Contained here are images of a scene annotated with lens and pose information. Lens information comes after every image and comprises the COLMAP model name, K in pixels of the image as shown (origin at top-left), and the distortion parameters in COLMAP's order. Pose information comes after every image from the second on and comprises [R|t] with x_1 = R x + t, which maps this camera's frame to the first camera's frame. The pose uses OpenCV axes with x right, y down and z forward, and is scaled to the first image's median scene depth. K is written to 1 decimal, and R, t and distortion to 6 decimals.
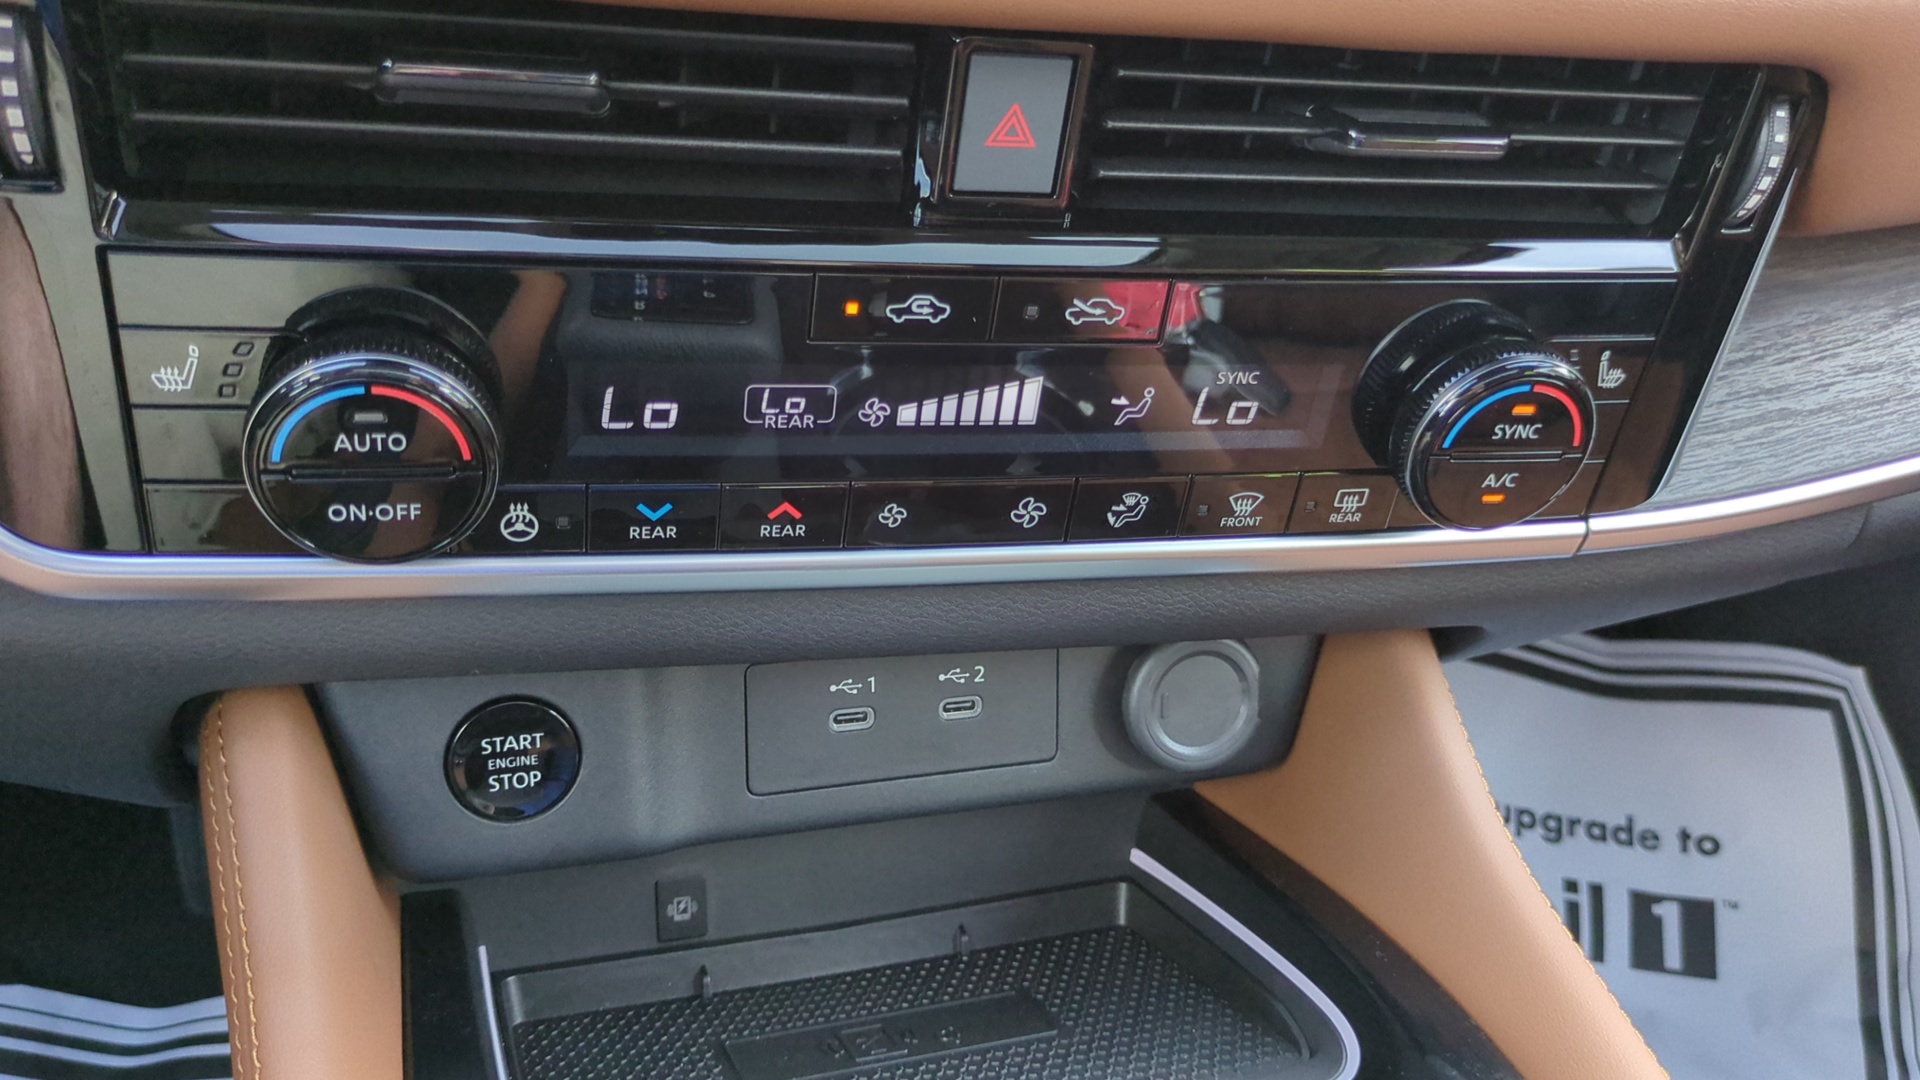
lens RADIAL K [[1512.0, 0, 960.0], [0, 1512.0, 540.0], [0, 0, 1]] dist [0.048522, -0.002117]
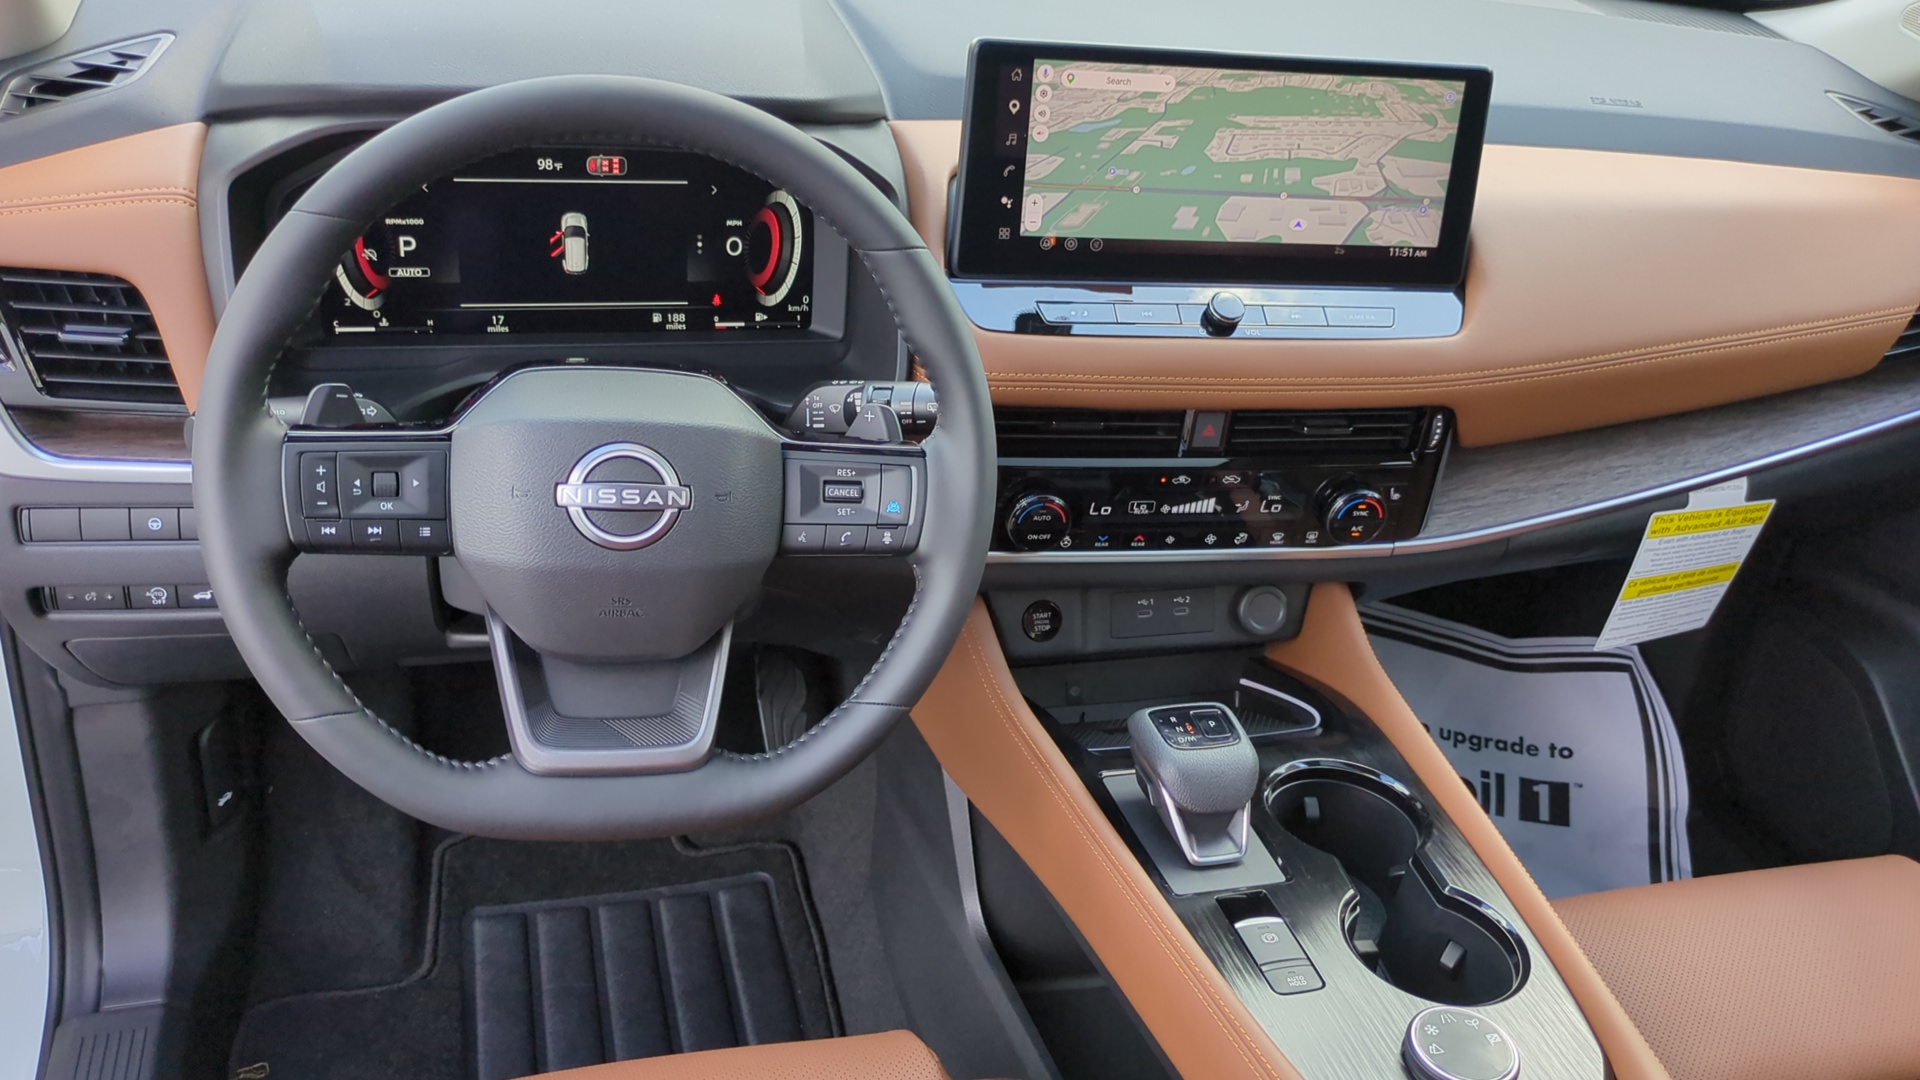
lens RADIAL K [[1512.0, 0, 960.0], [0, 1512.0, 540.0], [0, 0, 1]] dist [0.048522, -0.002117]
pose [[0.998869, -0.007135, -0.047004, -0.301364], [0.004253, 0.998121, -0.061133, 0.159664], [0.047352, 0.060864, 0.997022, -2.015753]]
